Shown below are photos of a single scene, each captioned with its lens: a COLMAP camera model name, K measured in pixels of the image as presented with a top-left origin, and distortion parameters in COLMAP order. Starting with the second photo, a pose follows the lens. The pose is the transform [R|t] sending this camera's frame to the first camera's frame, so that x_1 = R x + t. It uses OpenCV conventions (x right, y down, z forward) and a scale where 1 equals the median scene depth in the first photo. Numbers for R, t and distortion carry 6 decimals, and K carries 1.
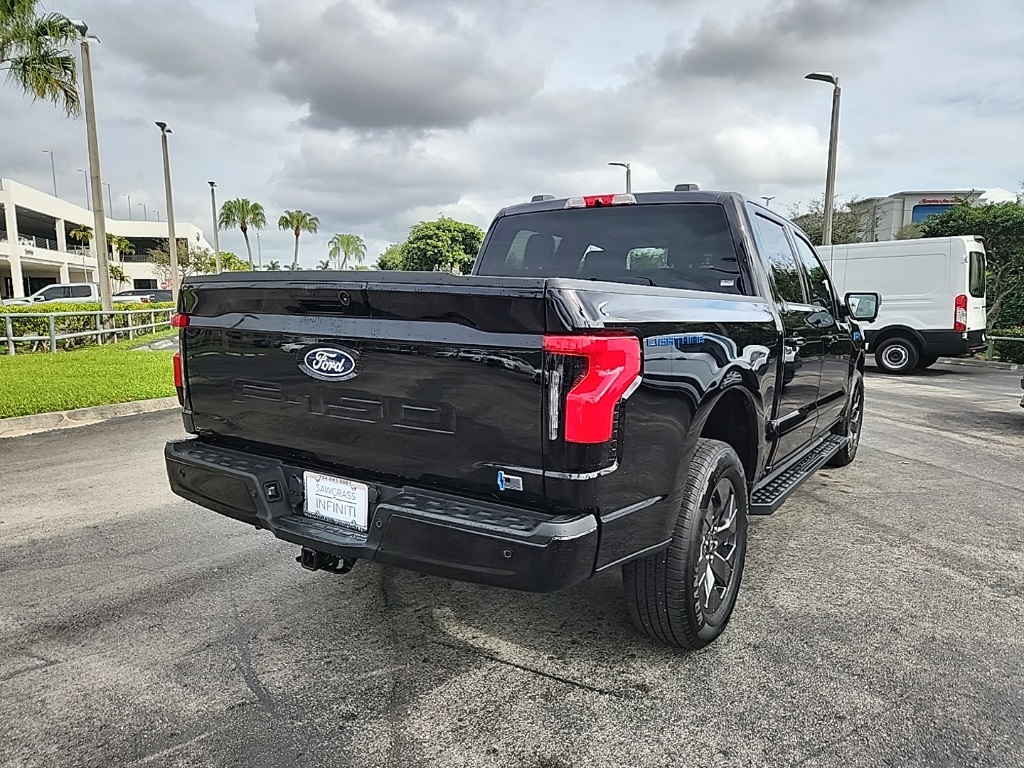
lens RADIAL K [[686.7, 0, 539.2], [0, 686.7, 396.6], [0, 0, 1]] dist [0.087210, -0.077394]
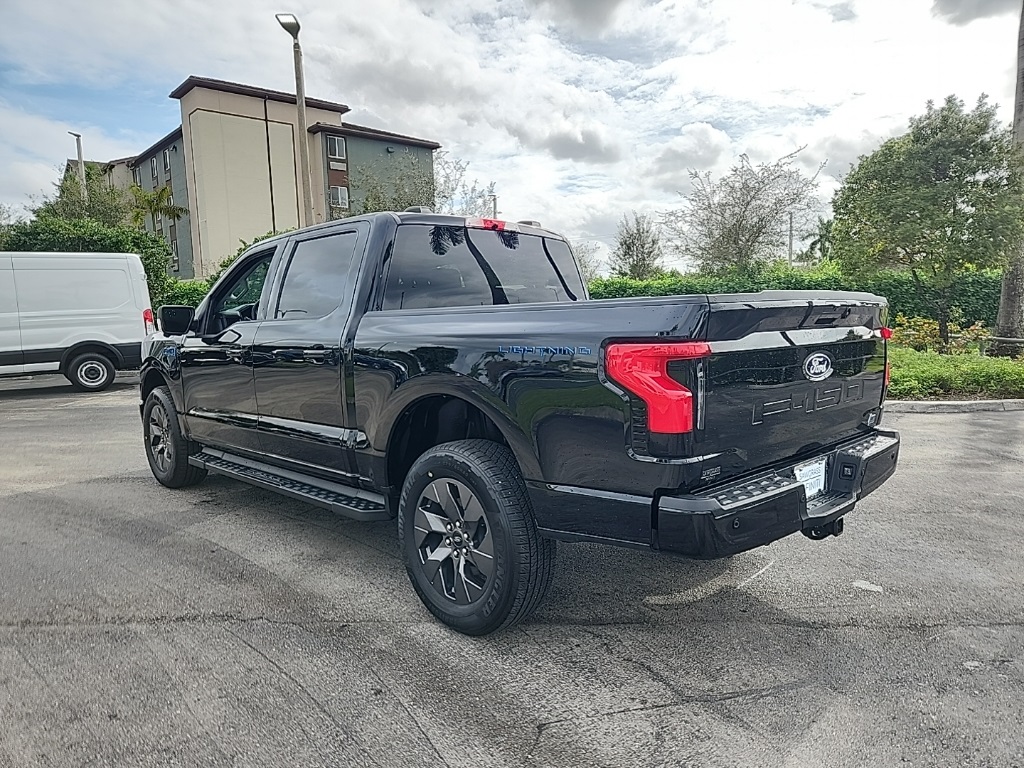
lens RADIAL K [[678.6, 0, 509.8], [0, 678.6, 387.0], [0, 0, 1]] dist [0.085717, -0.071124]
pose [[0.246200, -0.123321, 0.961341, -0.982992], [0.153266, 0.984346, 0.087020, -0.123221], [-0.957024, 0.125917, 0.261247, 0.738157]]
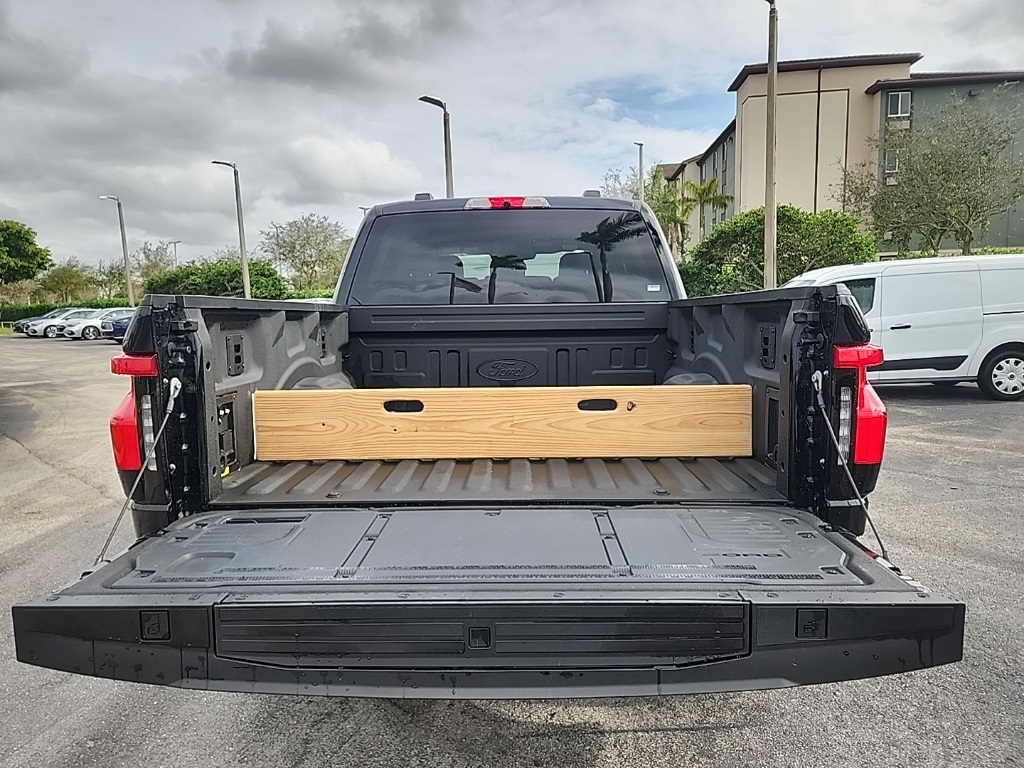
lens RADIAL K [[674.2, 0, 512.0], [0, 674.2, 384.0], [0, 0, 1]] dist [0.084815, -0.071080]
pose [[0.859980, -0.089997, 0.502330, -0.393908], [0.101617, 0.994814, 0.004264, -0.044295], [-0.500109, 0.047378, 0.864665, 0.222363]]
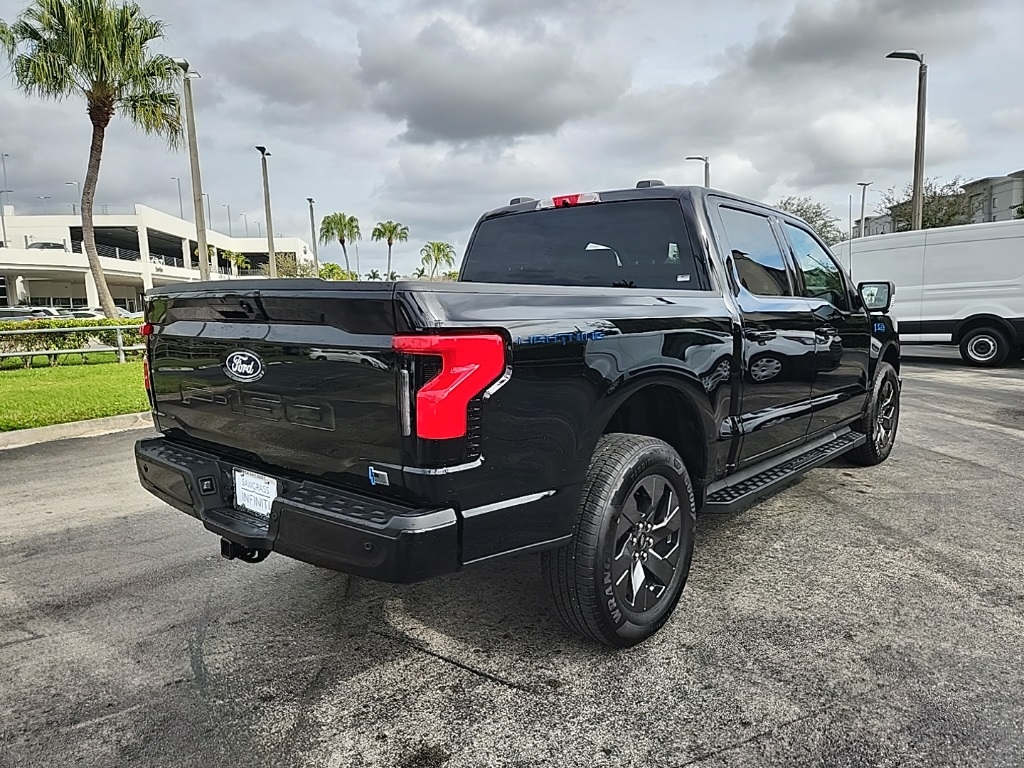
lens RADIAL K [[682.5, 0, 532.4], [0, 682.5, 383.9], [0, 0, 1]] dist [0.086517, -0.076176]
pose [[0.989943, -0.012986, -0.140872, 0.178247], [0.010592, 0.999787, -0.017728, 0.002187], [0.141073, 0.016058, 0.989869, 0.000769]]
